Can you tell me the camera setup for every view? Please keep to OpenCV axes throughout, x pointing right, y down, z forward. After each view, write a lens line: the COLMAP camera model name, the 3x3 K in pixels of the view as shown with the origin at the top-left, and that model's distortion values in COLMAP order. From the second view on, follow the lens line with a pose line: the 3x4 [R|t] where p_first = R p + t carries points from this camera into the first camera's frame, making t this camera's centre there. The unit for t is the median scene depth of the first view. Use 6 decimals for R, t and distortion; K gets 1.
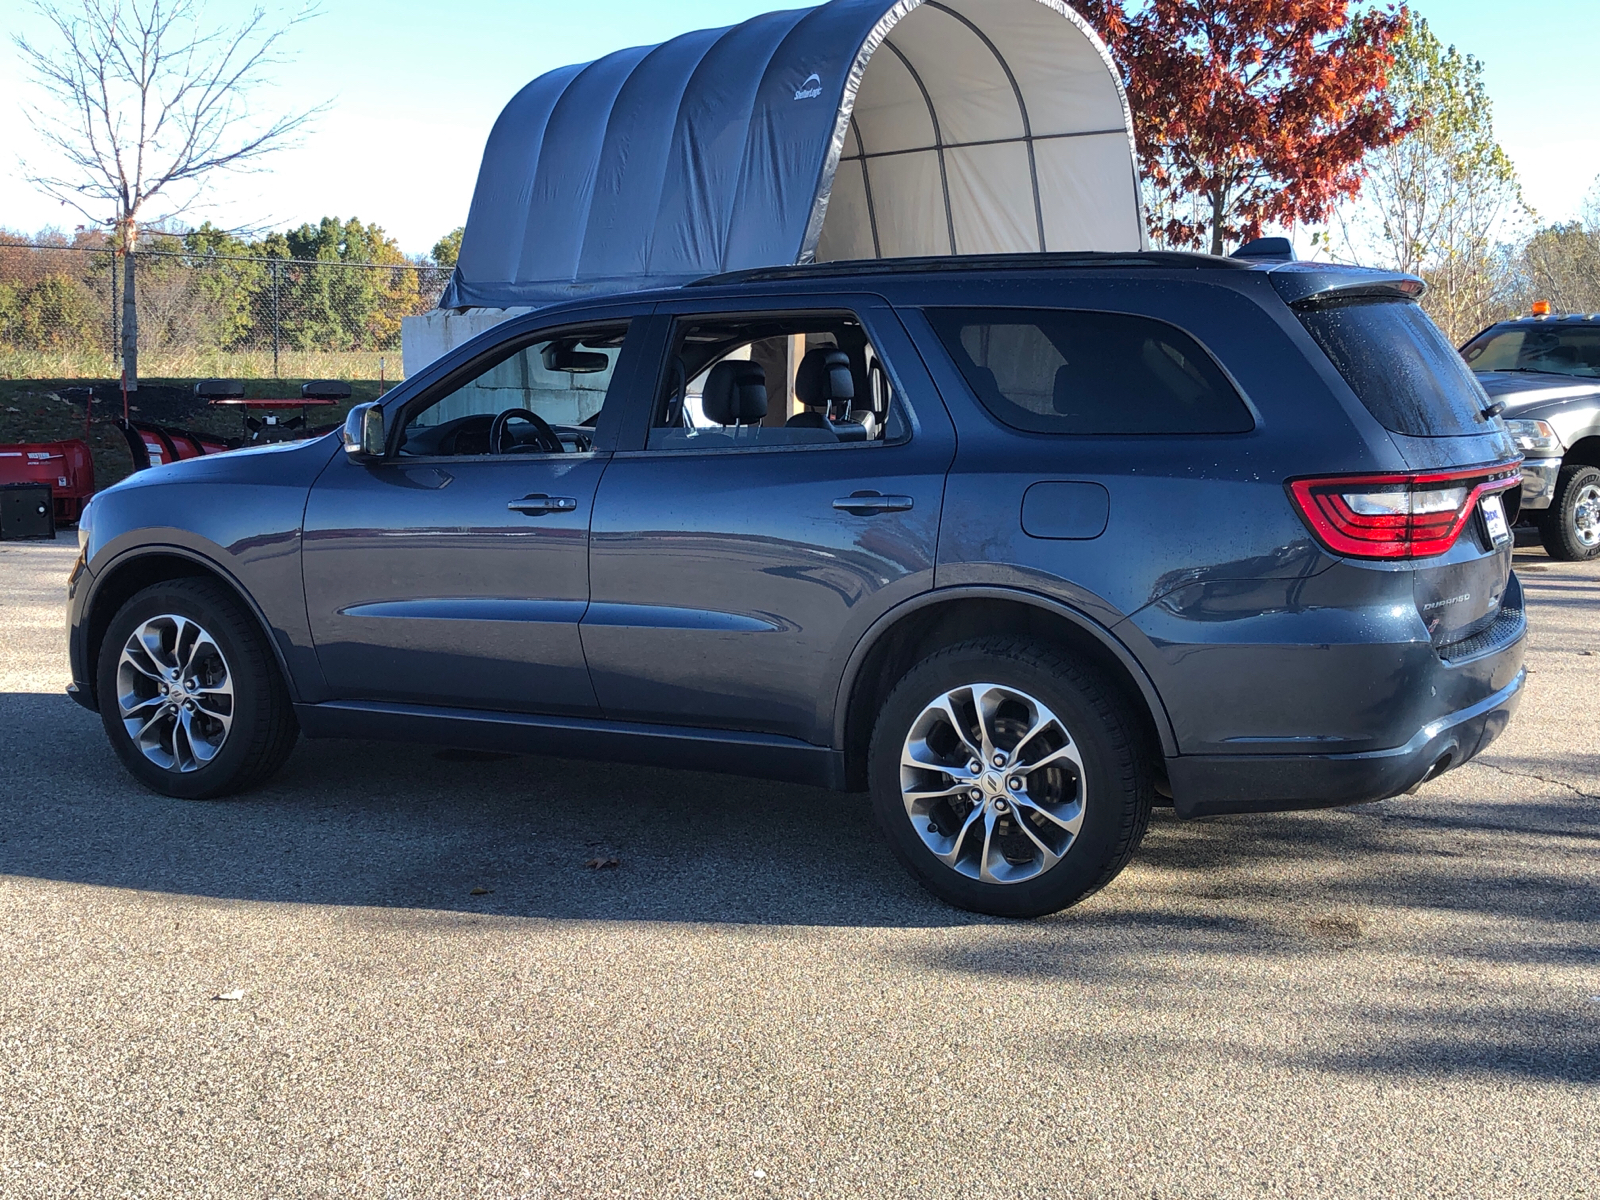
lens RADIAL K [[2004.6, 0, 798.8], [0, 2004.6, 569.4], [0, 0, 1]] dist [0.164281, -0.526707]
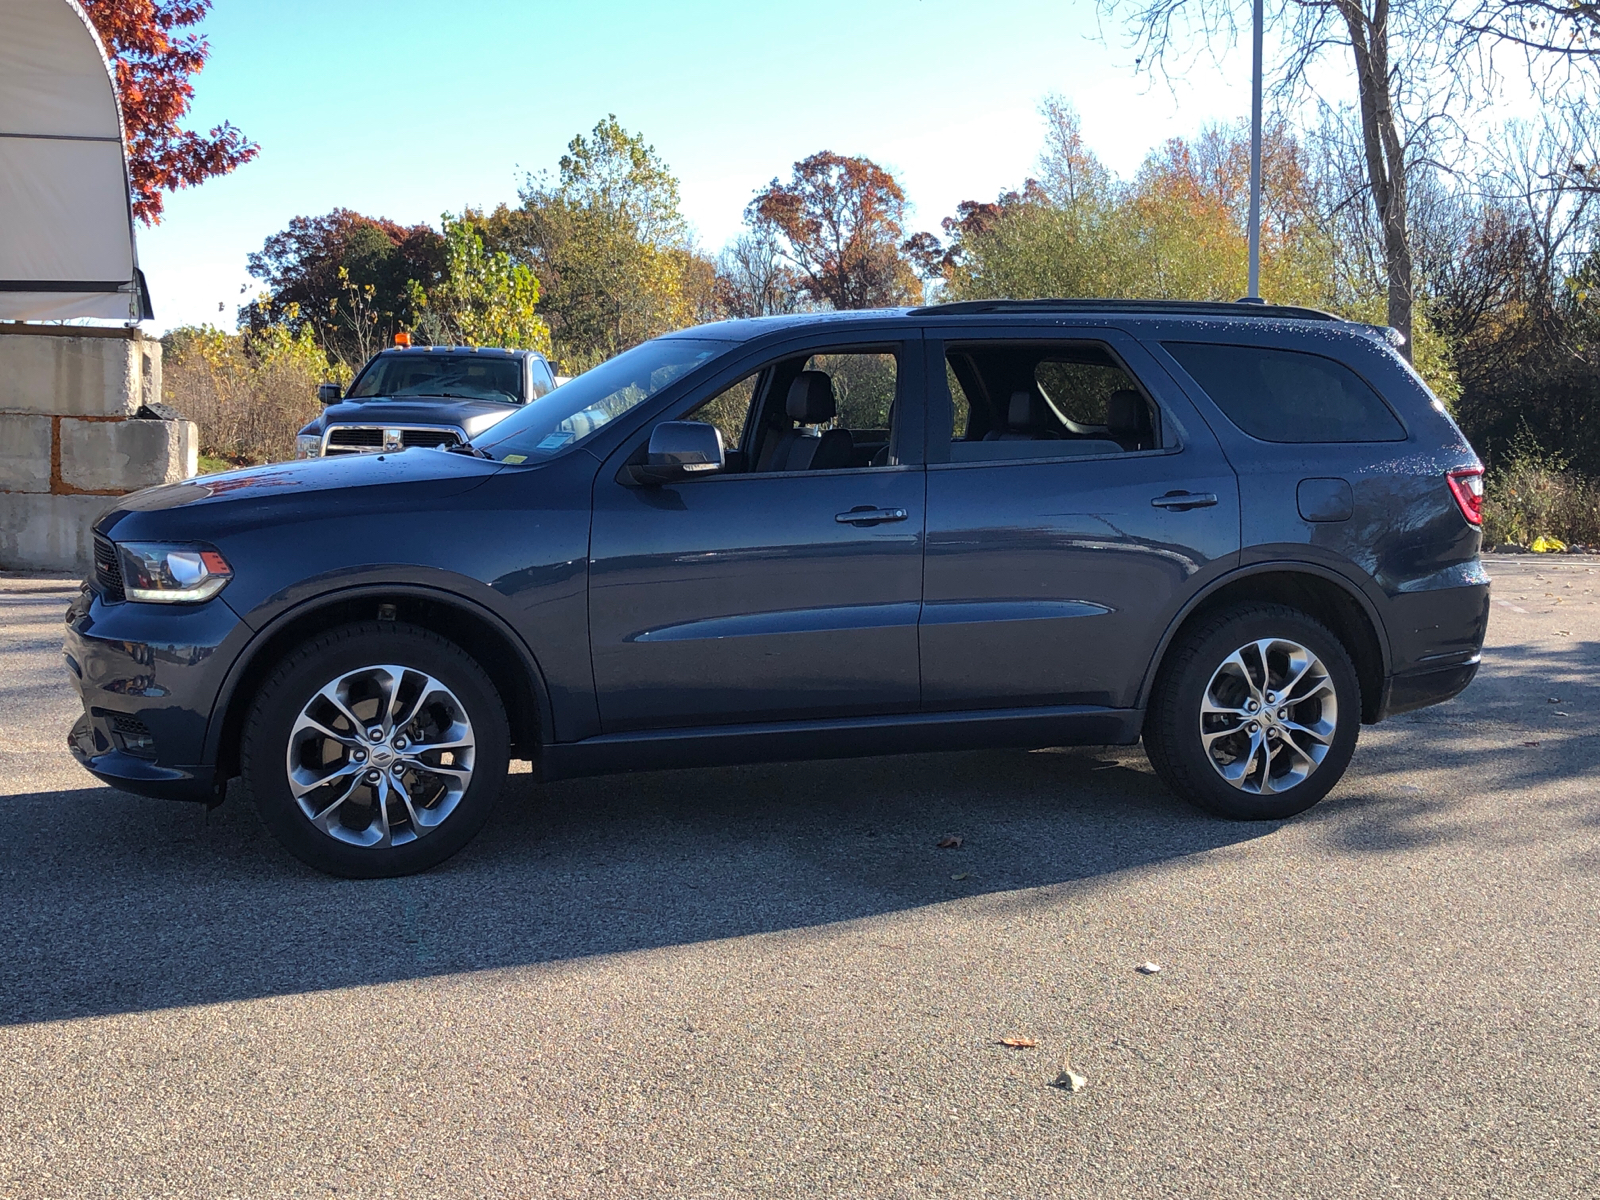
lens RADIAL K [[2004.6, 0, 798.8], [0, 2004.6, 569.4], [0, 0, 1]] dist [0.164281, -0.526707]
pose [[0.650158, -0.053906, 0.757885, -1.038222], [0.062820, 0.997879, 0.017085, -0.026780], [-0.757198, 0.036503, 0.652165, 0.375205]]
